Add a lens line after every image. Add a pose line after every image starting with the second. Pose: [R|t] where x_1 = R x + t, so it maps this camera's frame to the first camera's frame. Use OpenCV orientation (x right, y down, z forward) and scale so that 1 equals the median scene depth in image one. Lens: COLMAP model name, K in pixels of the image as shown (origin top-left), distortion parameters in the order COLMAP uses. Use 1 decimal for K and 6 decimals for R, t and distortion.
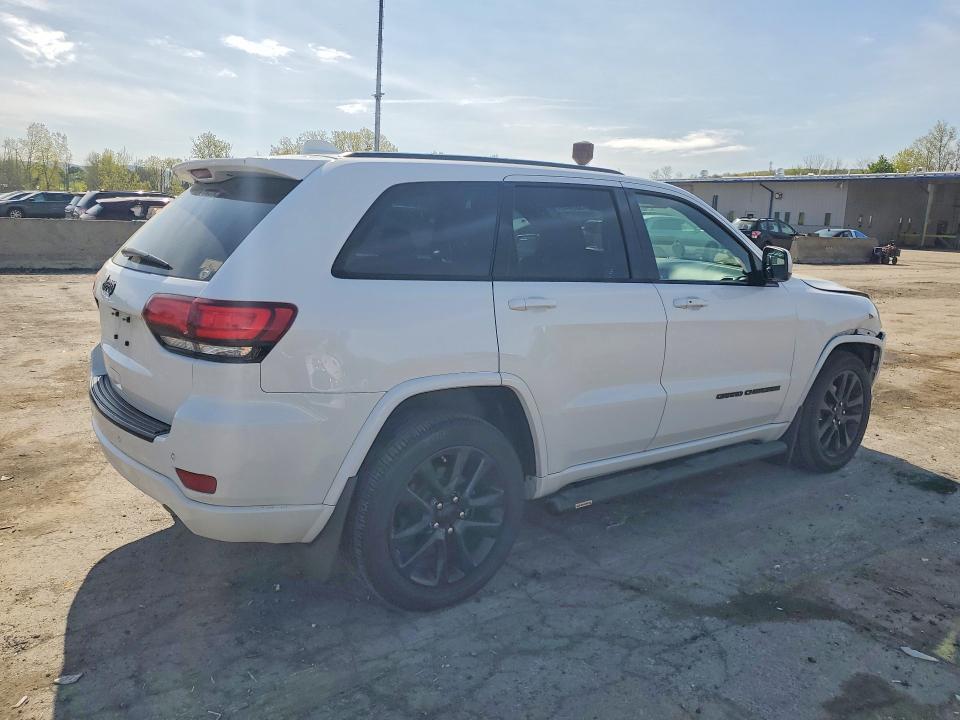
lens RADIAL K [[734.5, 0, 481.6], [0, 734.5, 370.0], [0, 0, 1]] dist [0.020943, -0.001174]
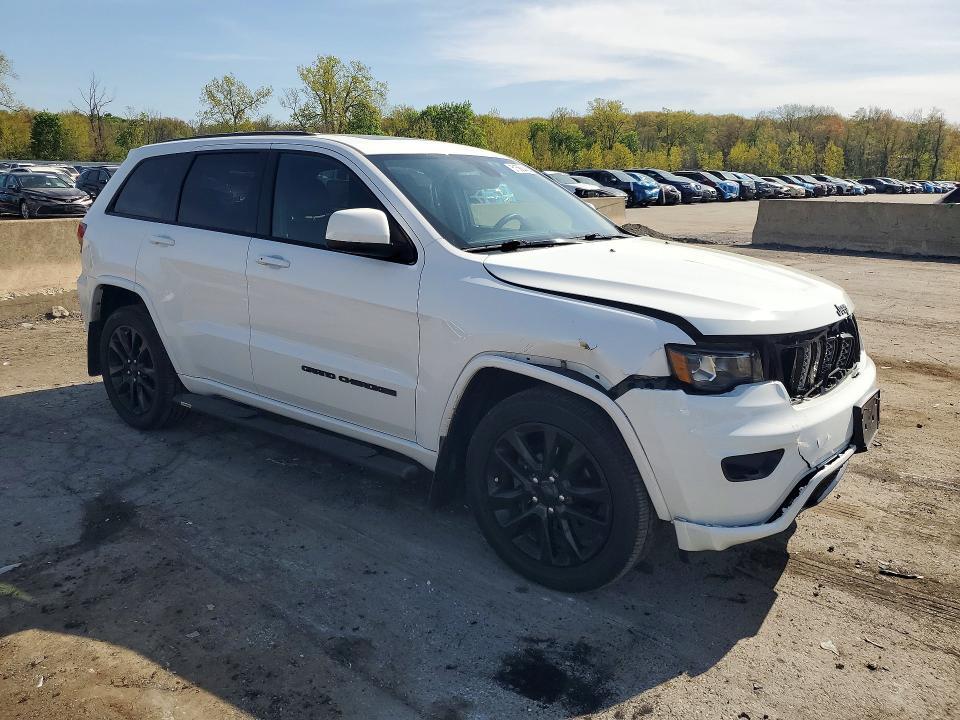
lens RADIAL K [[754.8, 0, 483.7], [0, 754.8, 342.3], [0, 0, 1]] dist [0.006545, 0.002190]
pose [[0.269294, 0.171992, -0.947576, 1.529376], [-0.197612, 0.972856, 0.120421, -0.185896], [0.942566, 0.154824, 0.295972, 1.099452]]
